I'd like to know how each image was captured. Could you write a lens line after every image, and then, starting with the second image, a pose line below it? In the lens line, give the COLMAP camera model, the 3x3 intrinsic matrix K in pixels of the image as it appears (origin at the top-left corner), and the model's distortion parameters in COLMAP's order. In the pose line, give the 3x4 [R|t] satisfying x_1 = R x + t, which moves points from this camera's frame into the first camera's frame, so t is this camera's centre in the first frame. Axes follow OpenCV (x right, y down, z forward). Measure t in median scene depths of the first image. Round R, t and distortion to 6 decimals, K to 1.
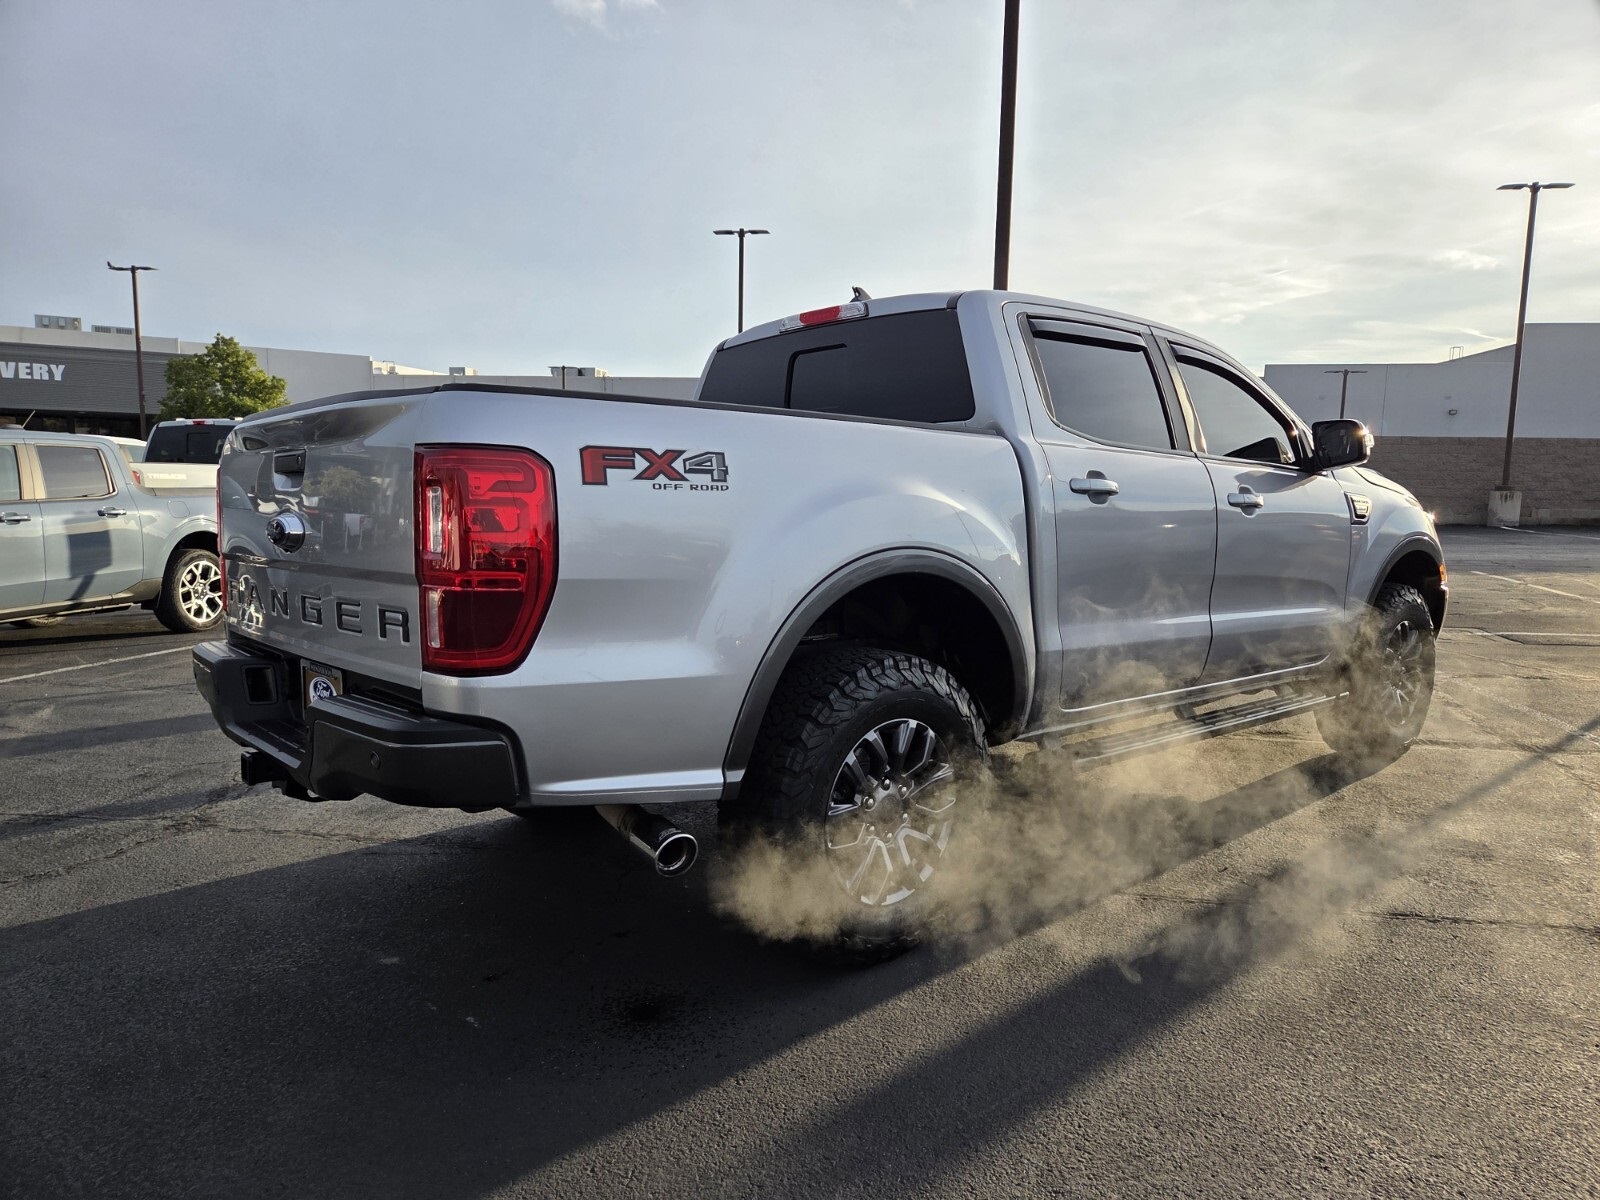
lens RADIAL K [[1080.0, 0, 793.3], [0, 1080.0, 596.1], [0, 0, 1]] dist [0.073826, -0.067861]
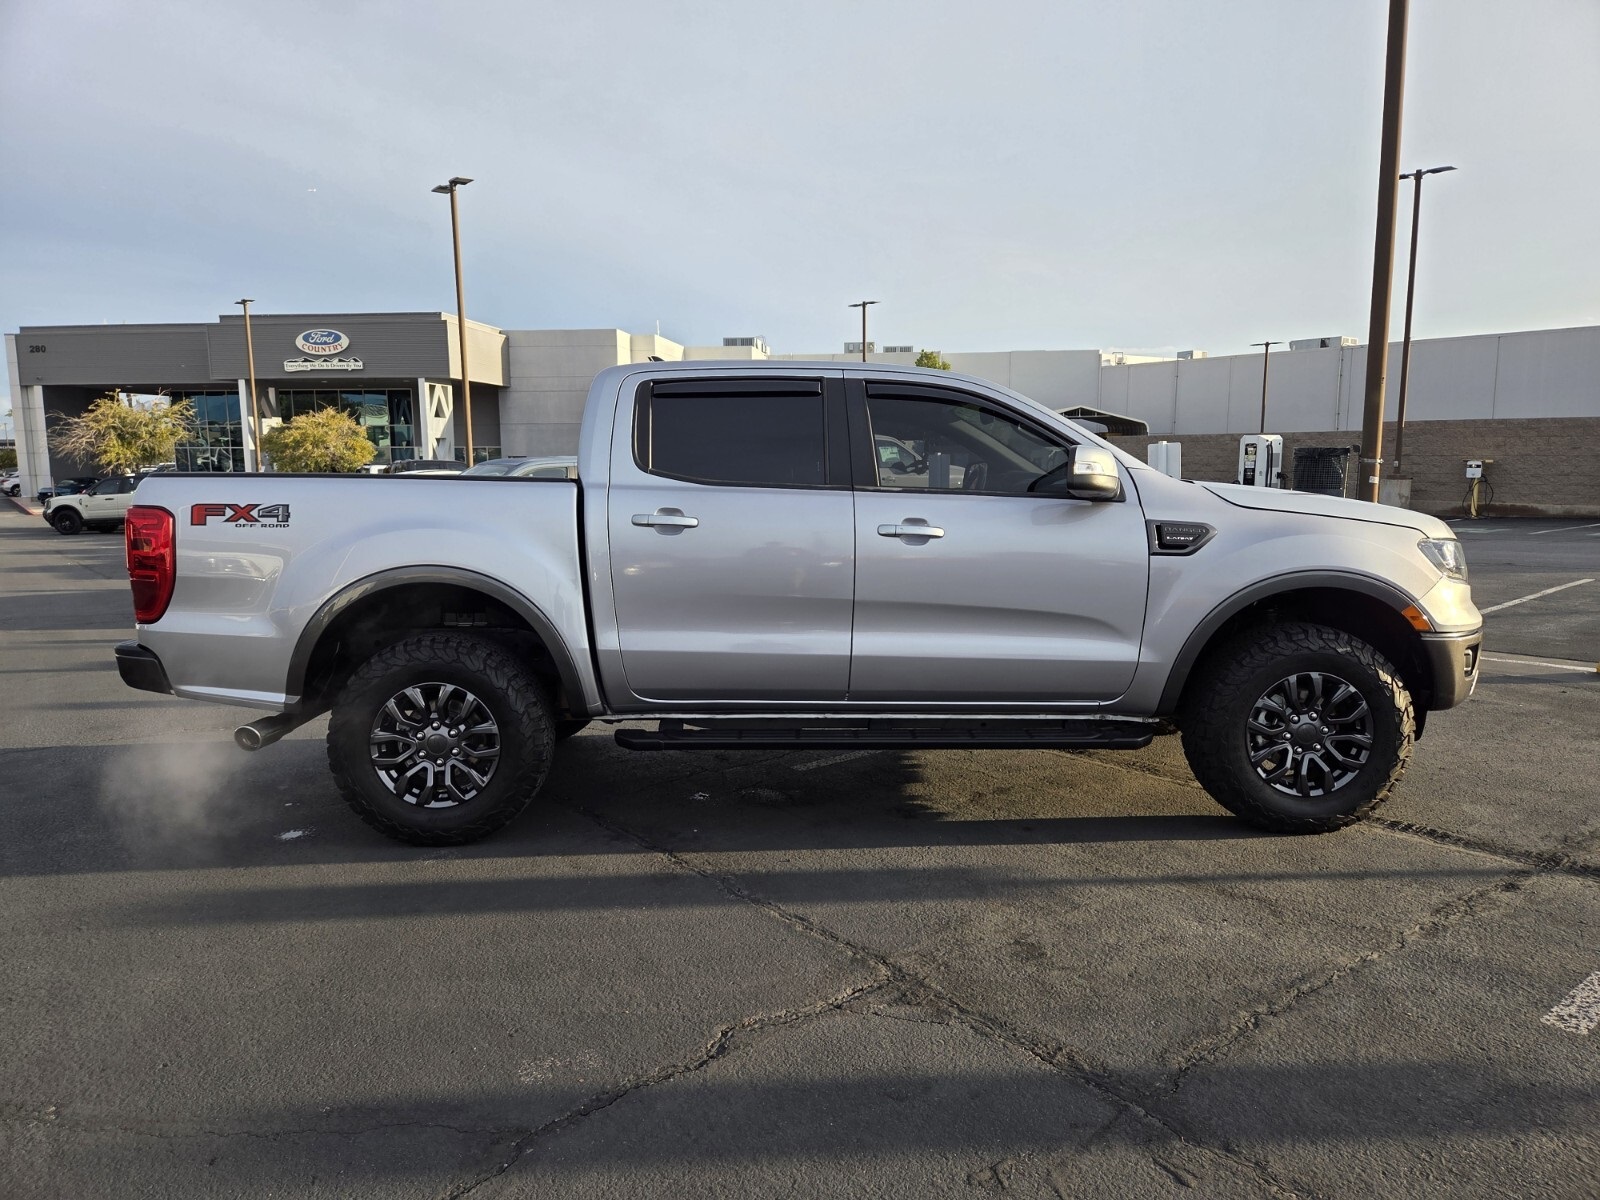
lens RADIAL K [[1080.0, 0, 793.3], [0, 1080.0, 596.1], [0, 0, 1]] dist [0.073826, -0.067861]
pose [[0.753955, 0.062146, -0.653980, 1.647513], [-0.050658, 0.998051, 0.036440, -0.093821], [0.654970, 0.005655, 0.755633, 0.241294]]
